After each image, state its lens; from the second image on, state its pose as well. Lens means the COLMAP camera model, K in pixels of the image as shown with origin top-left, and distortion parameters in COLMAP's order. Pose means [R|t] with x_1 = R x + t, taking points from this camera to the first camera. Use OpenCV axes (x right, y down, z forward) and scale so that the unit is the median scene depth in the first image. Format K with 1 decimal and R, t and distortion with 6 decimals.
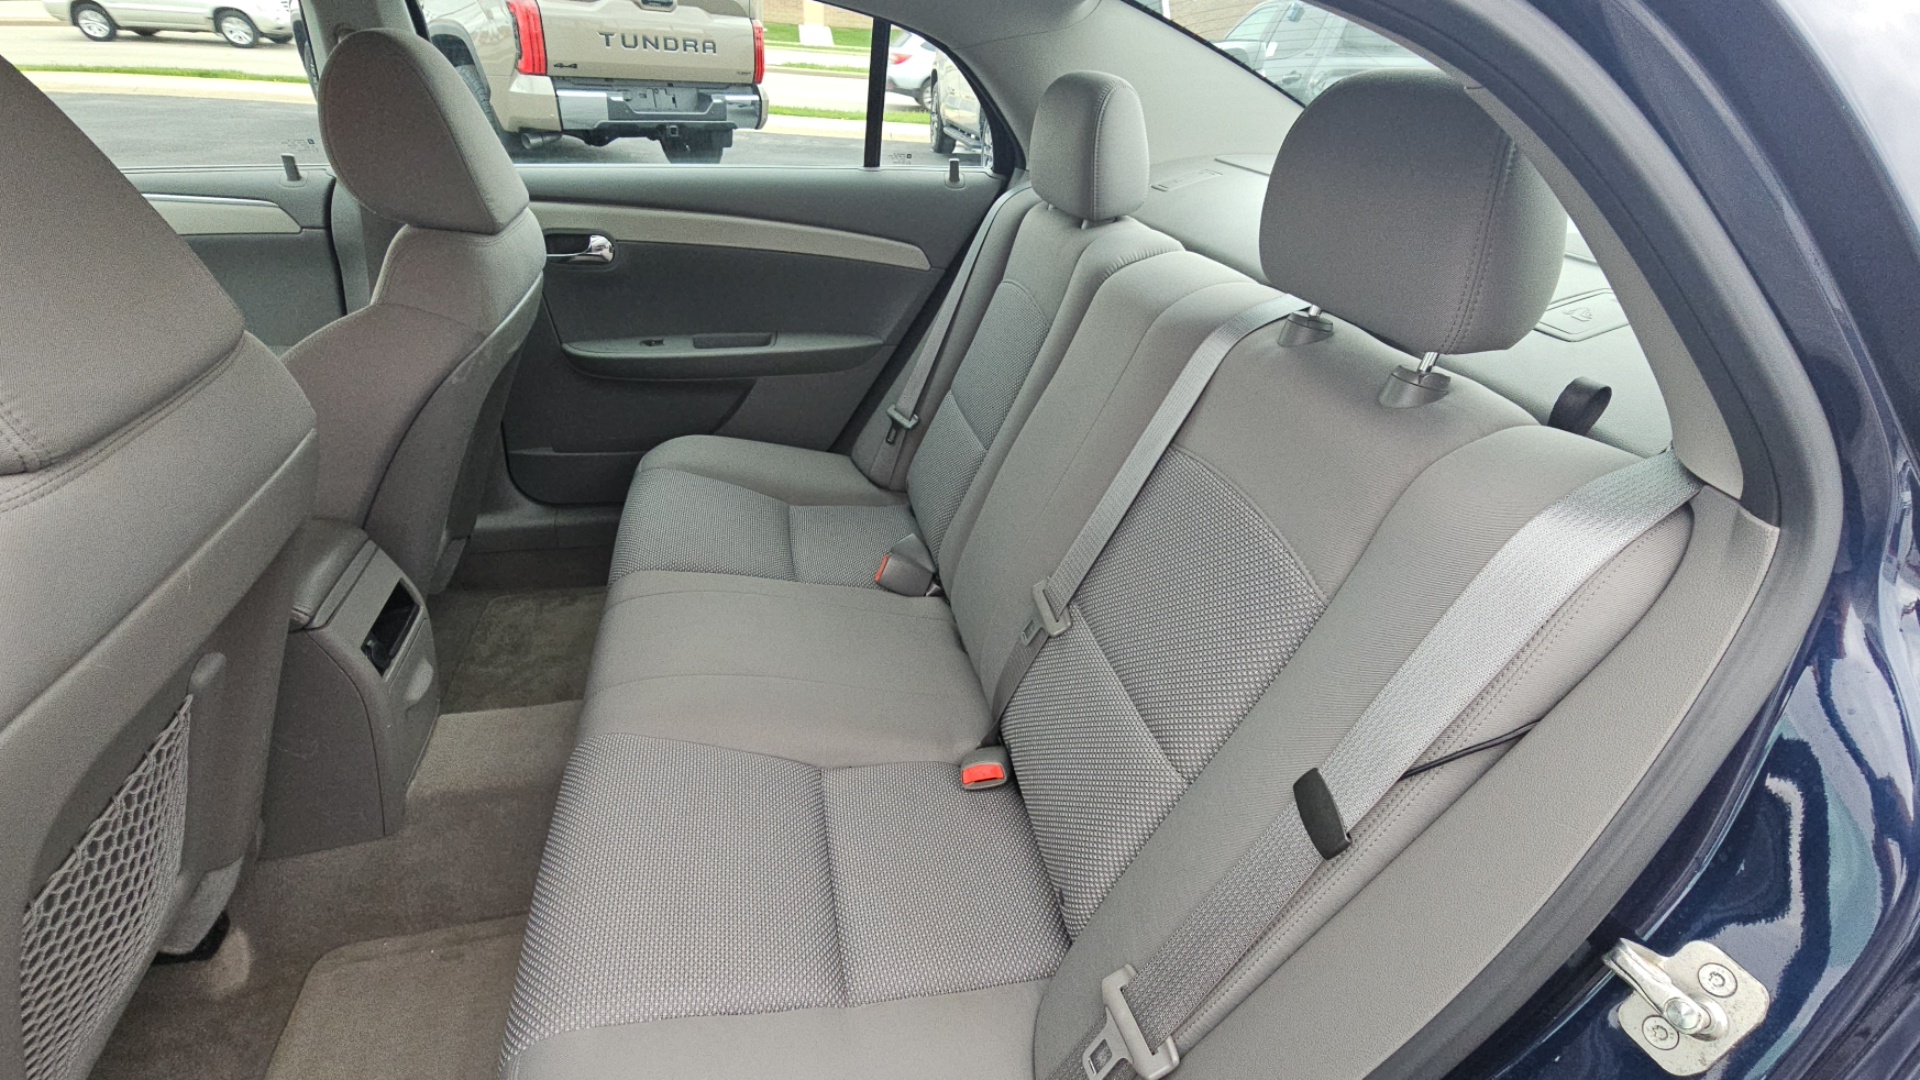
lens RADIAL K [[855.6, 0, 982.5], [0, 855.6, 543.6], [0, 0, 1]] dist [0.004934, -0.005689]
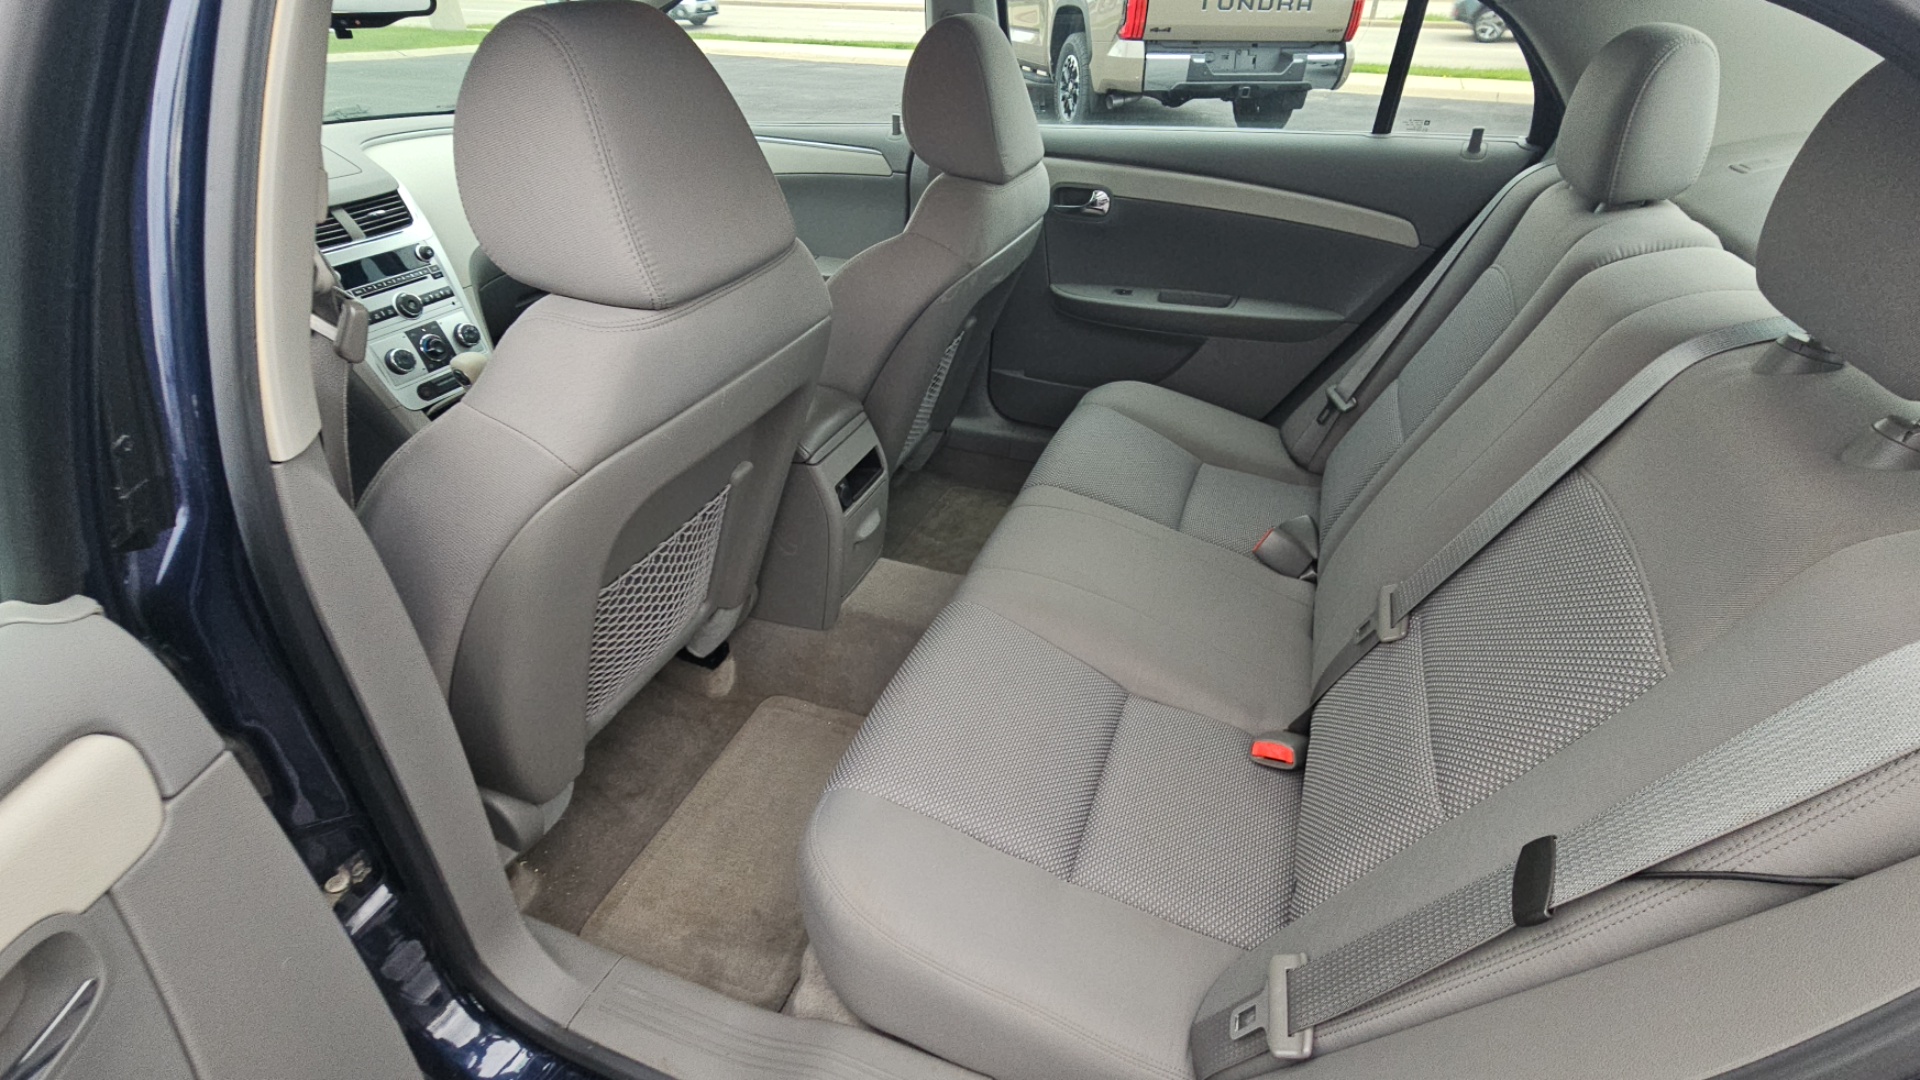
lens RADIAL K [[854.3, 0, 977.6], [0, 854.3, 542.2], [0, 0, 1]] dist [0.005347, -0.005218]
pose [[0.826827, 0.259806, -0.498857, 0.104041], [-0.241580, 0.964988, 0.102163, 0.009239], [0.507933, 0.036043, 0.860642, -0.029881]]
